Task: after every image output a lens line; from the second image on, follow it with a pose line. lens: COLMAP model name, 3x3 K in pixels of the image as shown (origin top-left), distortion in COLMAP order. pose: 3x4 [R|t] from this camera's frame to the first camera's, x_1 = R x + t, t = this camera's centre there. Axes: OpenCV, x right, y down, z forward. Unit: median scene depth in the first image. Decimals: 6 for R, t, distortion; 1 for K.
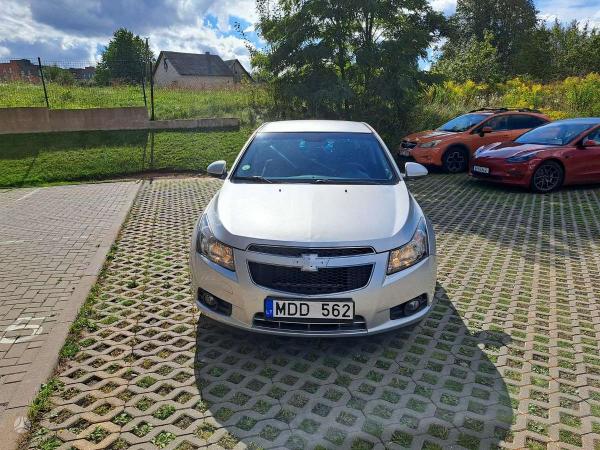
lens RADIAL K [[434.8, 0, 303.0], [0, 434.8, 224.2], [0, 0, 1]] dist [0.023768, -0.009434]
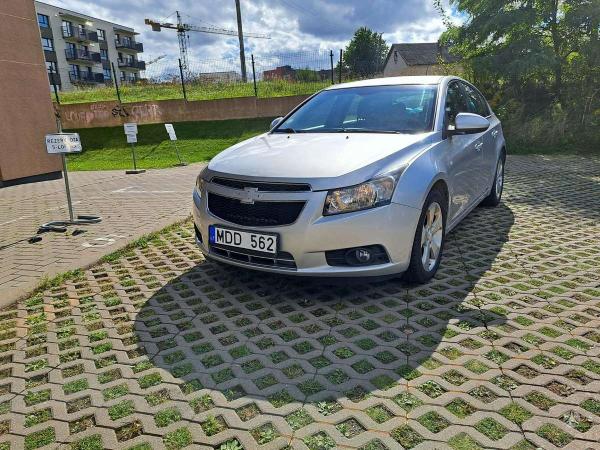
lens RADIAL K [[434.8, 0, 303.0], [0, 434.8, 224.2], [0, 0, 1]] dist [0.023768, -0.009434]
pose [[0.869450, 0.095122, -0.484777, 0.622472], [-0.088572, 0.995402, 0.036461, 0.107645], [0.486017, 0.011236, 0.873877, 0.169944]]
